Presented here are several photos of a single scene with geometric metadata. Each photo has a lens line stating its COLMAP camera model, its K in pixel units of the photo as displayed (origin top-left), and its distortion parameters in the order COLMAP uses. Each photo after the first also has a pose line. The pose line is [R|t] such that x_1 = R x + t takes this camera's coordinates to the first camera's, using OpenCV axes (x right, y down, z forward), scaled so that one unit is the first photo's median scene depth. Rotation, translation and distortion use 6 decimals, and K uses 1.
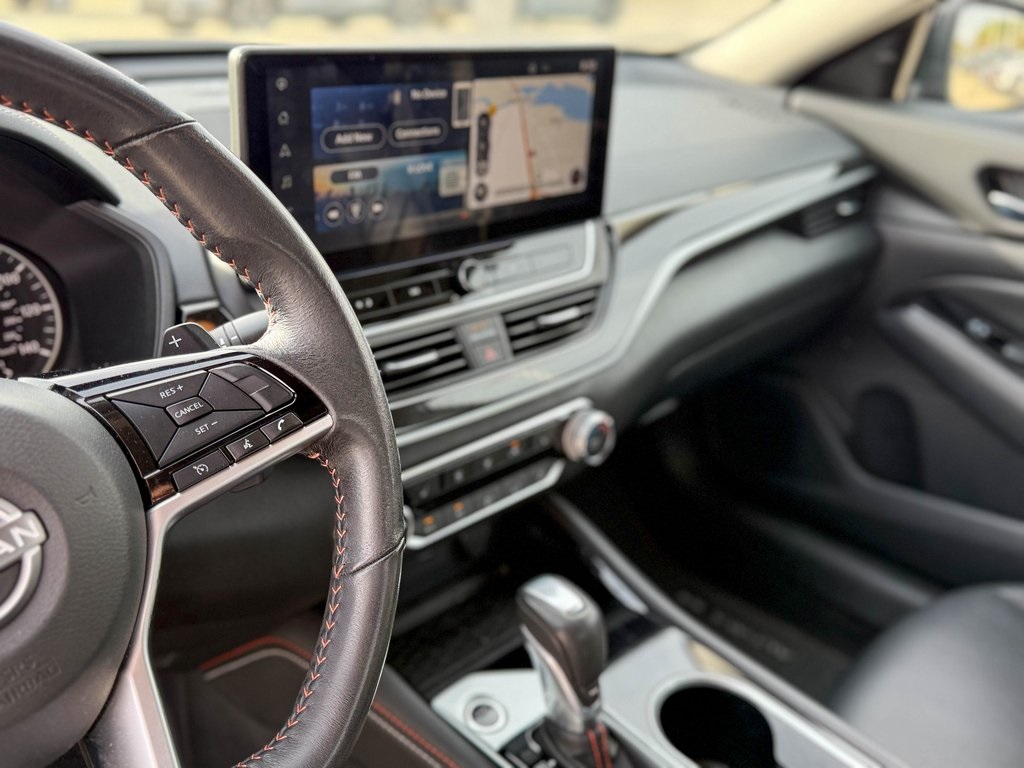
lens RADIAL K [[910.8, 0, 497.8], [0, 910.8, 394.9], [0, 0, 1]] dist [0.086016, -0.034384]
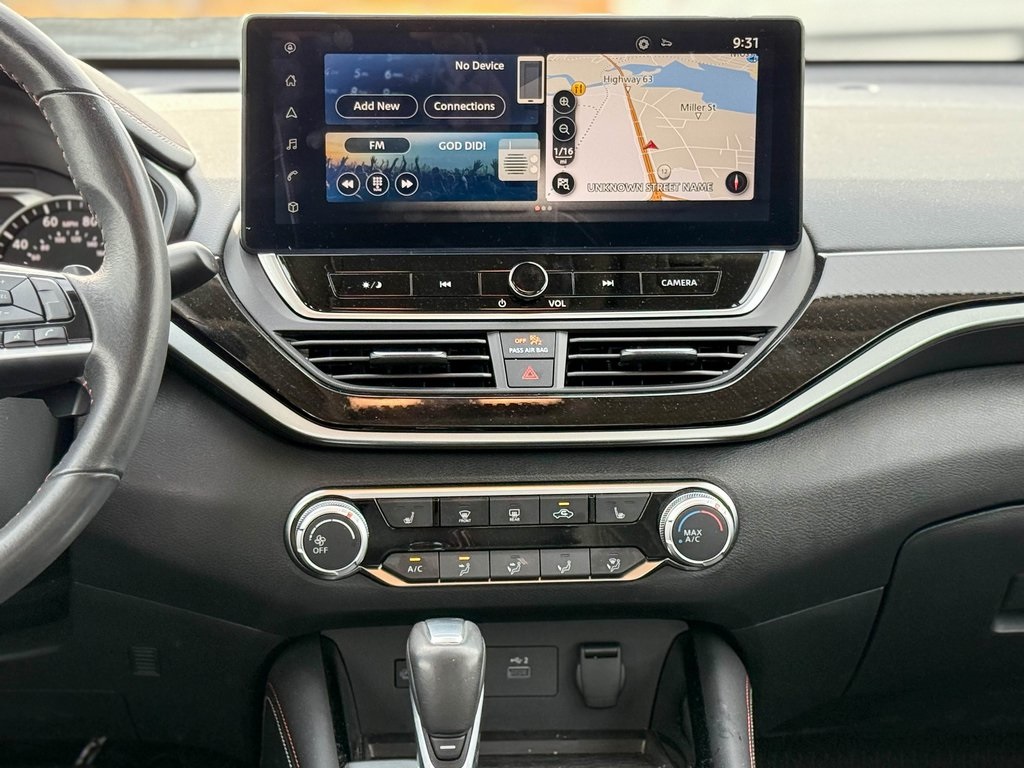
lens RADIAL K [[2061.8, 0, 511.5], [0, 2061.8, 388.9], [0, 0, 1]] dist [0.092060, 0.000000]
pose [[0.774166, 0.084634, -0.627299, 1.121334], [-0.233220, 0.959440, -0.158376, 0.259679], [0.588452, 0.268907, 0.762504, -0.393801]]
